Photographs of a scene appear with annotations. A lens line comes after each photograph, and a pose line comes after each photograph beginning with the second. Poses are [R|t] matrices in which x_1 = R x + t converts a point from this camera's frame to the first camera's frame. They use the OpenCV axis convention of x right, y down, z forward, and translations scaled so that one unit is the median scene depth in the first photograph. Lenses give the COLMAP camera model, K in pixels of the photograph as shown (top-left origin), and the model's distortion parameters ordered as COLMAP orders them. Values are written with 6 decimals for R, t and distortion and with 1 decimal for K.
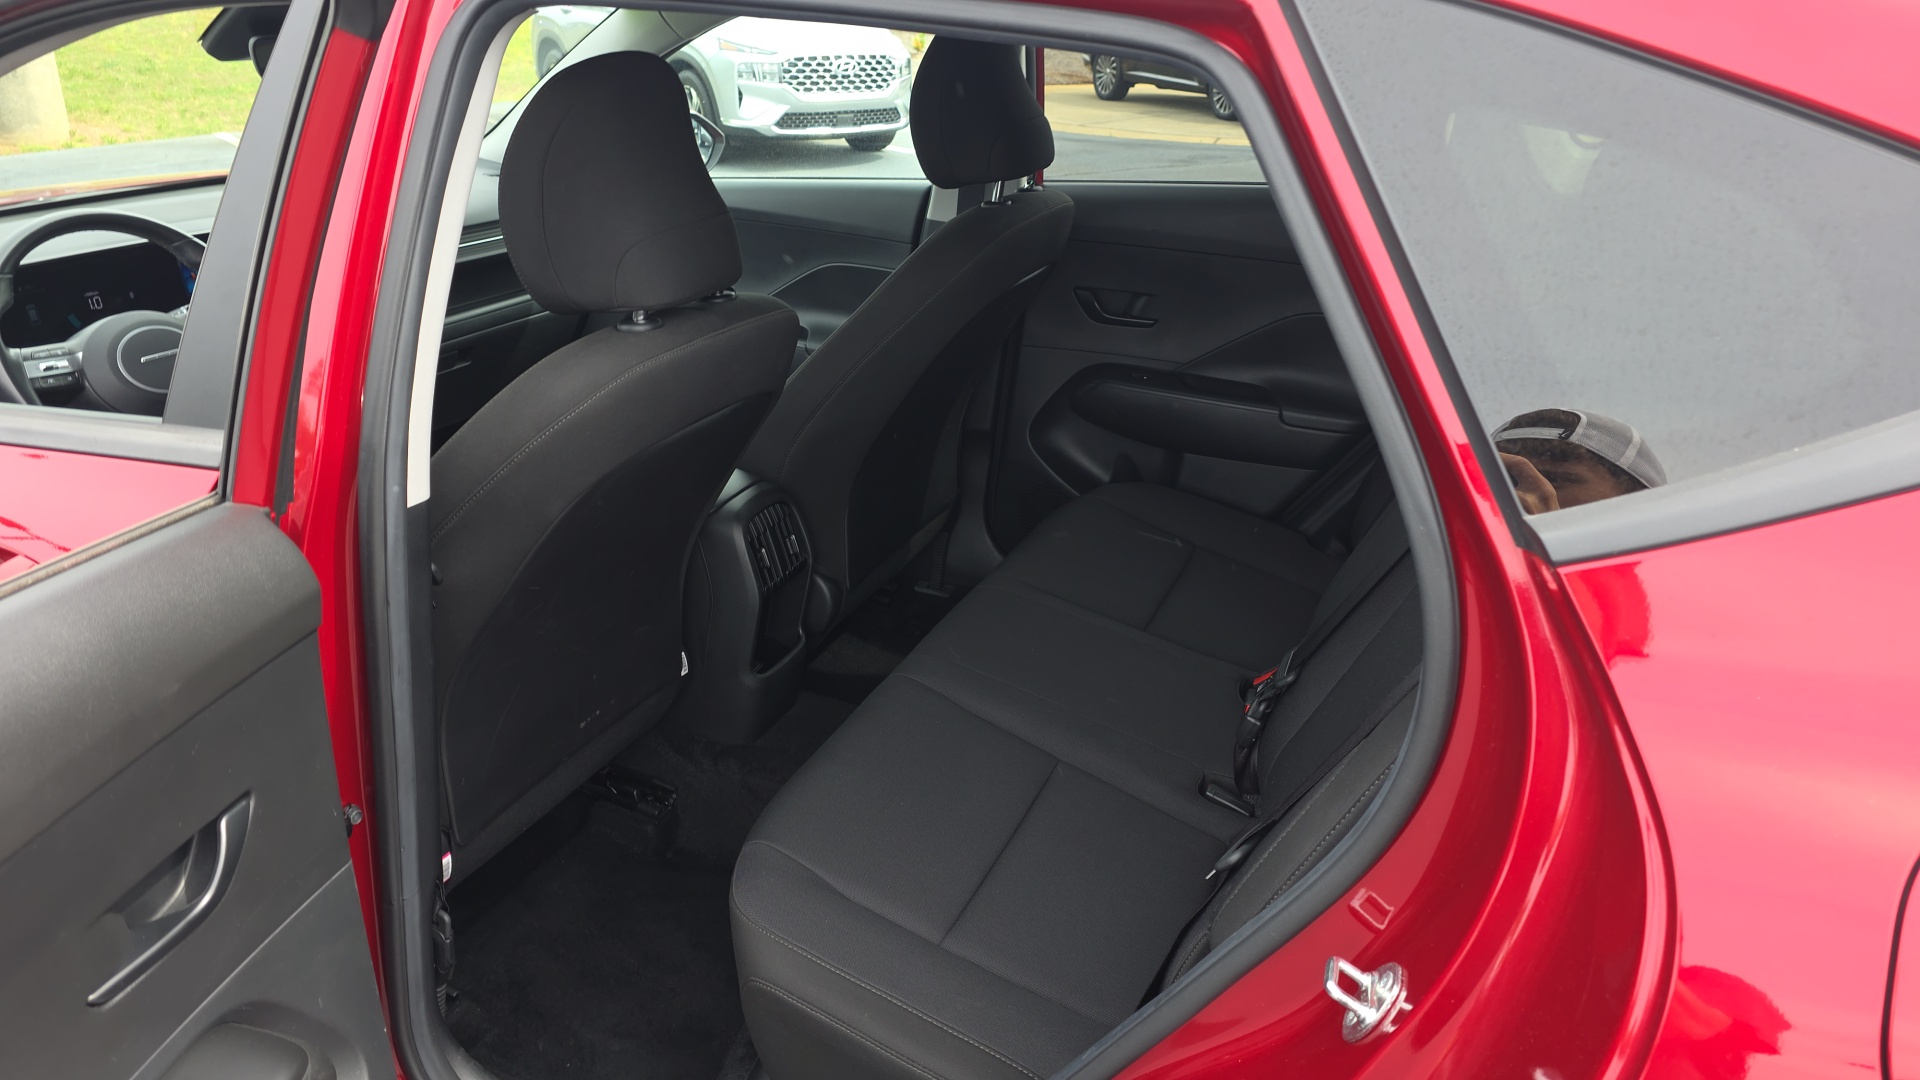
lens RADIAL K [[1313.9, 0, 943.1], [0, 1313.9, 558.1], [0, 0, 1]] dist [0.042426, -0.052035]
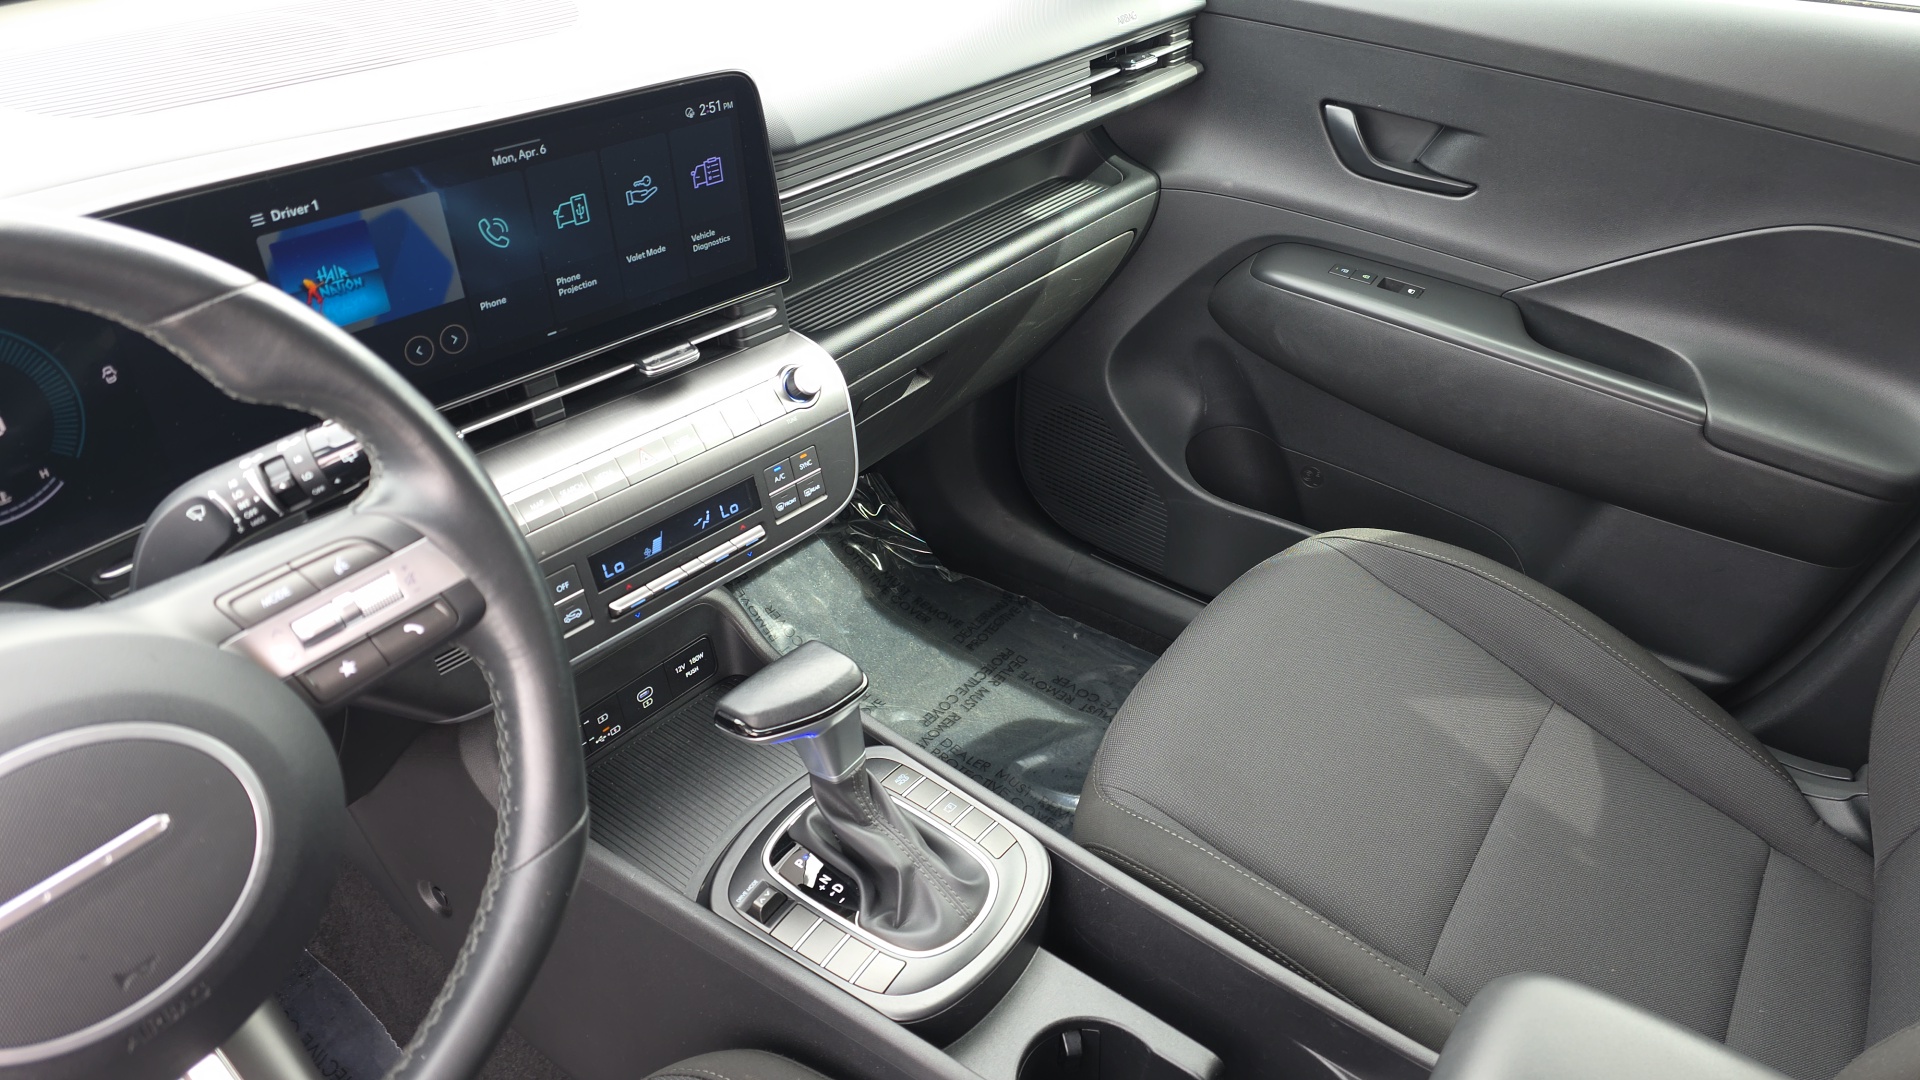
lens RADIAL K [[1293.2, 0, 950.1], [0, 1293.2, 539.3], [0, 0, 1]] dist [0.055702, -0.053382]
pose [[0.980055, 0.141318, -0.139722, -0.071815], [-0.111057, 0.972517, 0.204640, -0.046826], [0.164801, -0.185041, 0.968814, 0.140045]]
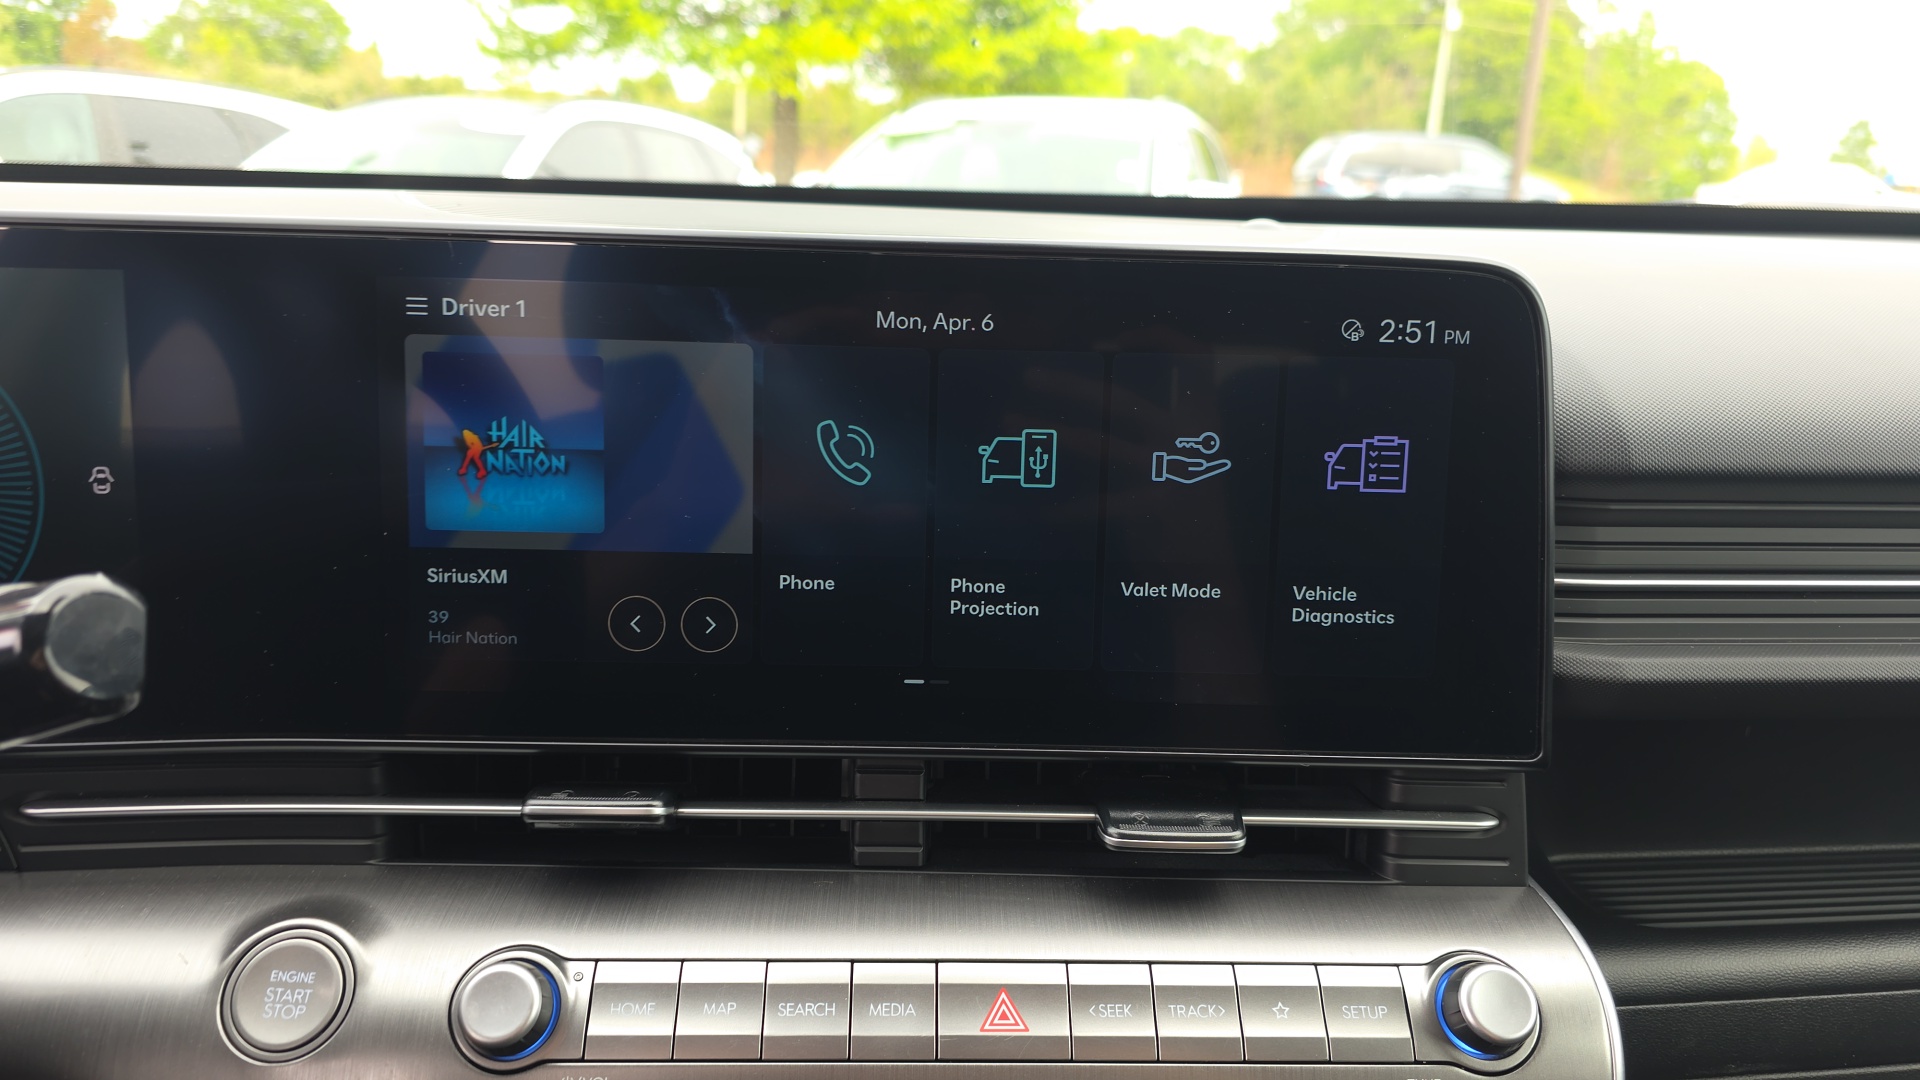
lens RADIAL K [[1325.3, 0, 951.1], [0, 1325.3, 541.5], [0, 0, 1]] dist [0.081685, -0.125001]
pose [[0.535204, 0.198480, -0.821074, -0.076054], [-0.362415, 0.931952, -0.010952, -0.044077], [0.763028, 0.303431, 0.570717, 0.190426]]
